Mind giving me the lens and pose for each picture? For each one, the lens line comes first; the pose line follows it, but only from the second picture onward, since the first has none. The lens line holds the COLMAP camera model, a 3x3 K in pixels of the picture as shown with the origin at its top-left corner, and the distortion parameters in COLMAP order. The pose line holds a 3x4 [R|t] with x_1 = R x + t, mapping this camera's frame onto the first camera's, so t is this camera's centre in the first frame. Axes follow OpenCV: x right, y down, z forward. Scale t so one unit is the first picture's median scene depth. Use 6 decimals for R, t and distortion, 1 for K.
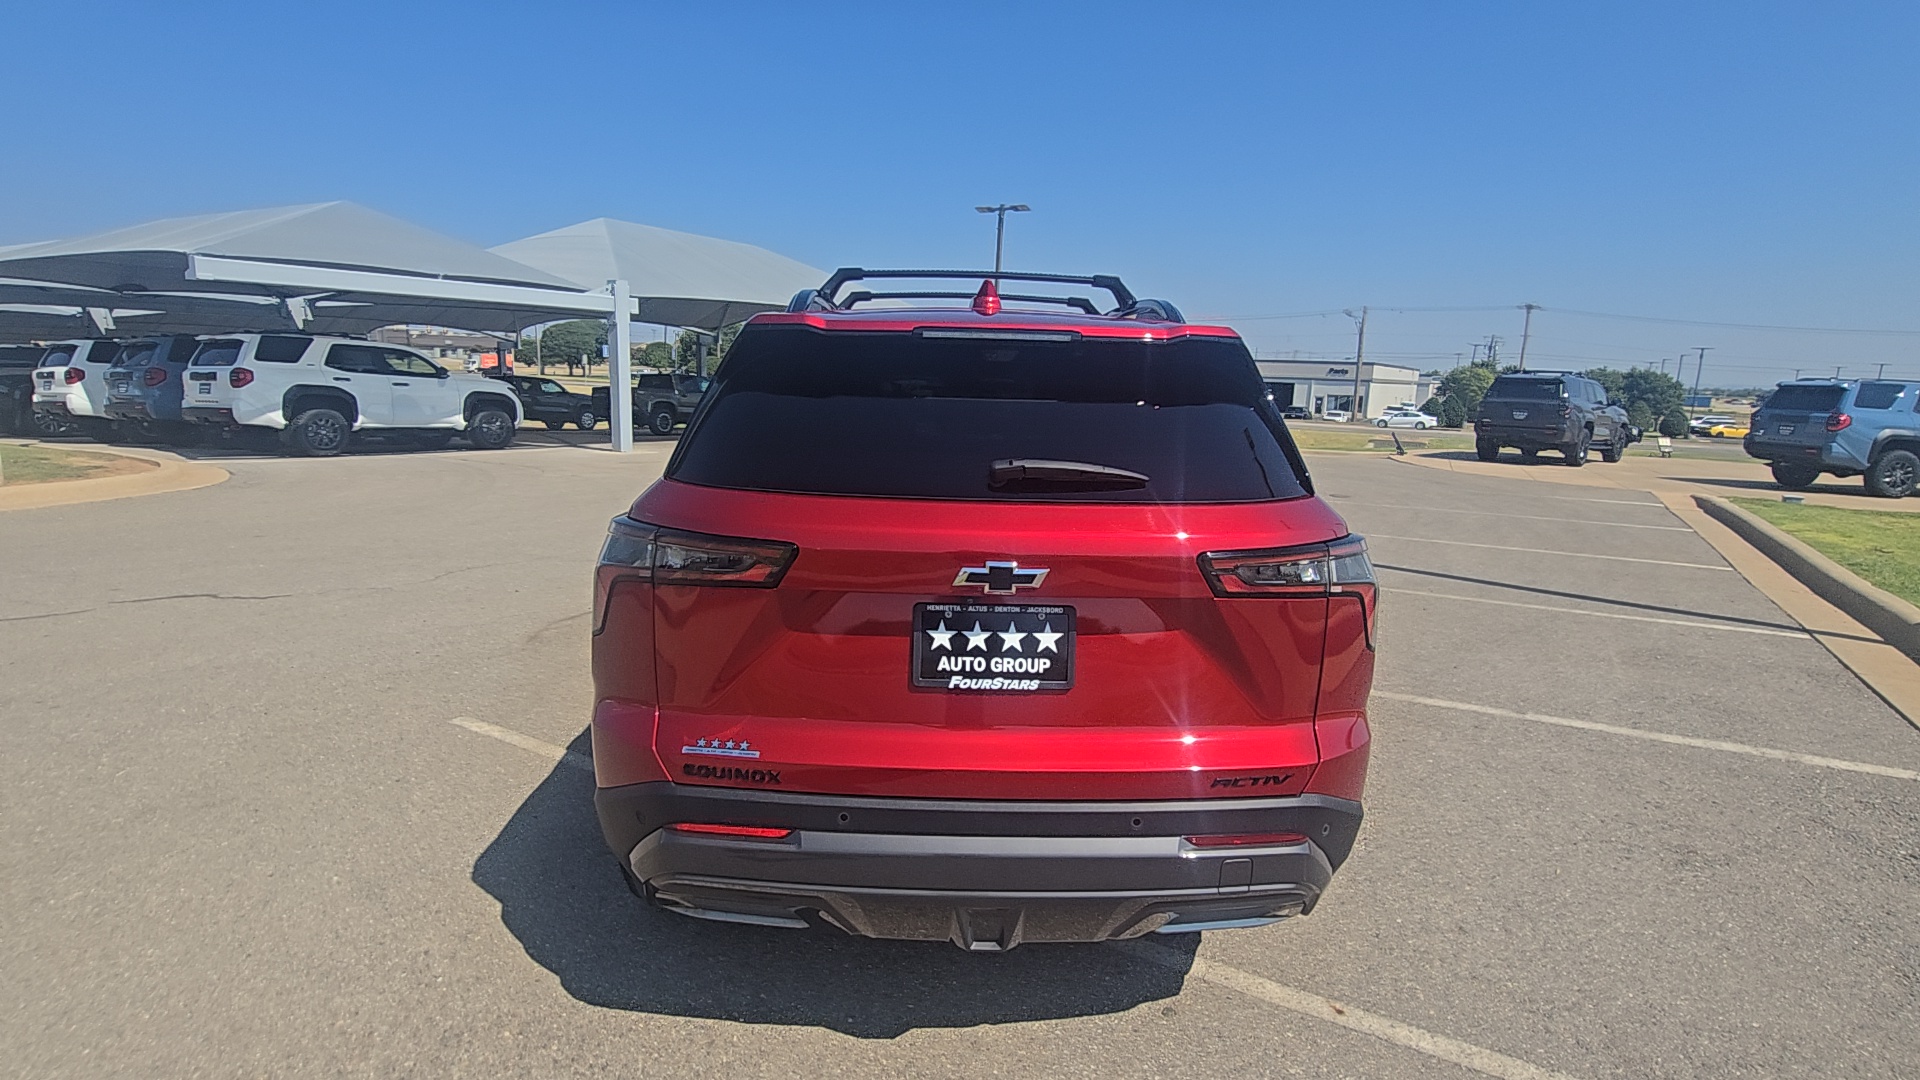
lens RADIAL K [[988.2, 0, 945.6], [0, 988.2, 539.0], [0, 0, 1]] dist [-0.002491, 0.000239]
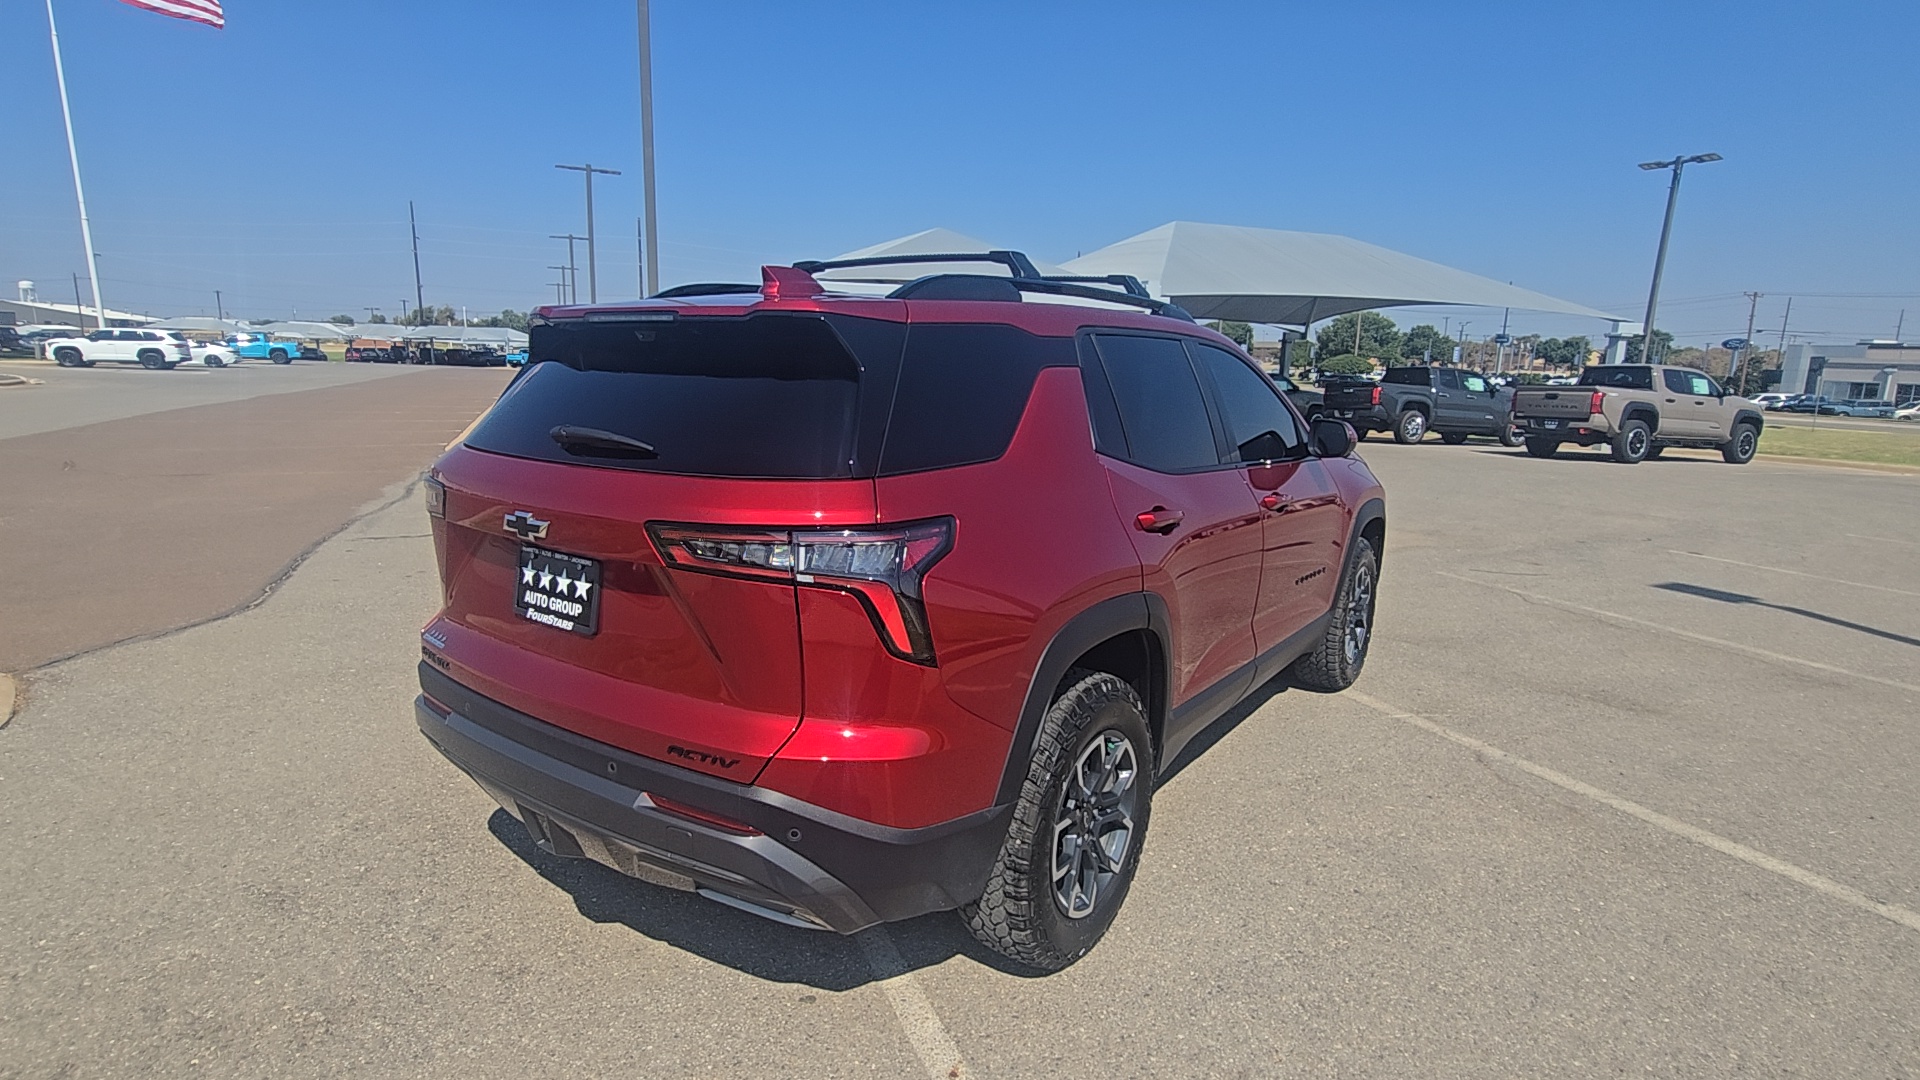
lens RADIAL K [[988.2, 0, 976.8], [0, 988.2, 540.5], [0, 0, 1]] dist [-0.002491, 0.000239]
pose [[0.796938, 0.098344, -0.596002, 0.183317], [-0.097376, 0.994669, 0.033921, -0.005453], [0.596161, 0.031003, 0.802266, 0.059734]]
